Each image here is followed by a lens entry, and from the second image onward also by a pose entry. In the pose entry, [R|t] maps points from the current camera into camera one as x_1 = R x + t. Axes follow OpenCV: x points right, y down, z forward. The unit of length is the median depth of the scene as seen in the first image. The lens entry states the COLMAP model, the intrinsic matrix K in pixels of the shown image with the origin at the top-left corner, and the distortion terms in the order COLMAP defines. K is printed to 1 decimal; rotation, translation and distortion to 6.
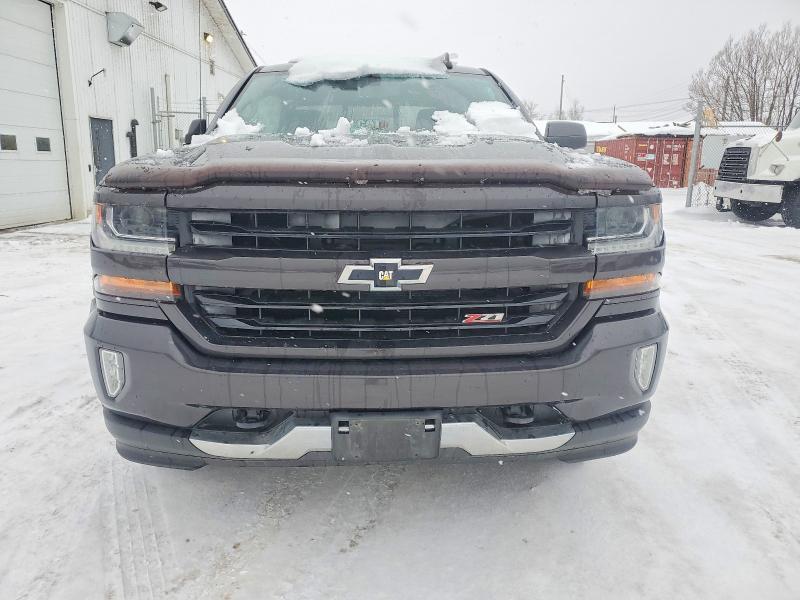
lens RADIAL K [[631.8, 0, 400.0], [0, 631.8, 300.0], [0, 0, 1]] dist [0.003084, 0.008420]
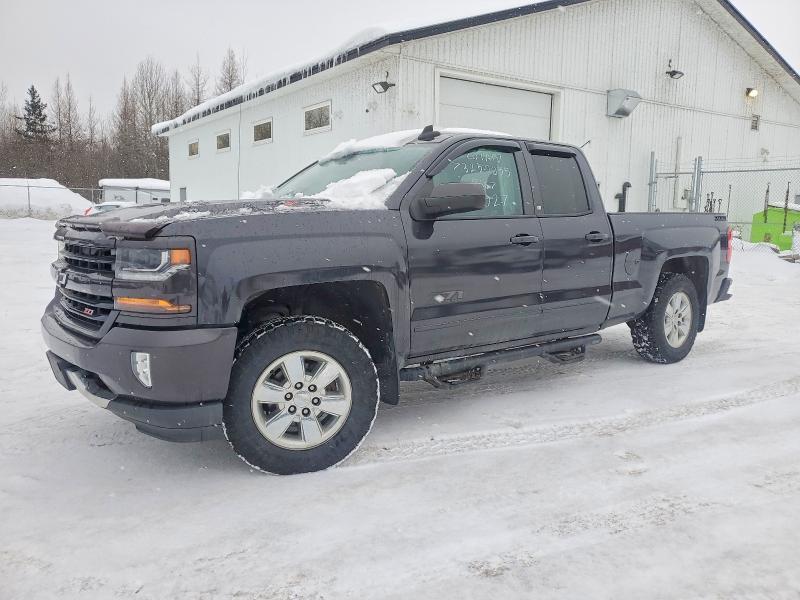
lens RADIAL K [[631.8, 0, 400.0], [0, 631.8, 300.0], [0, 0, 1]] dist [0.003084, 0.008420]
pose [[0.568210, 0.109122, -0.815616, 0.262878], [-0.183217, 0.983065, 0.003885, -0.021034], [0.802227, 0.147227, 0.578581, 0.094696]]
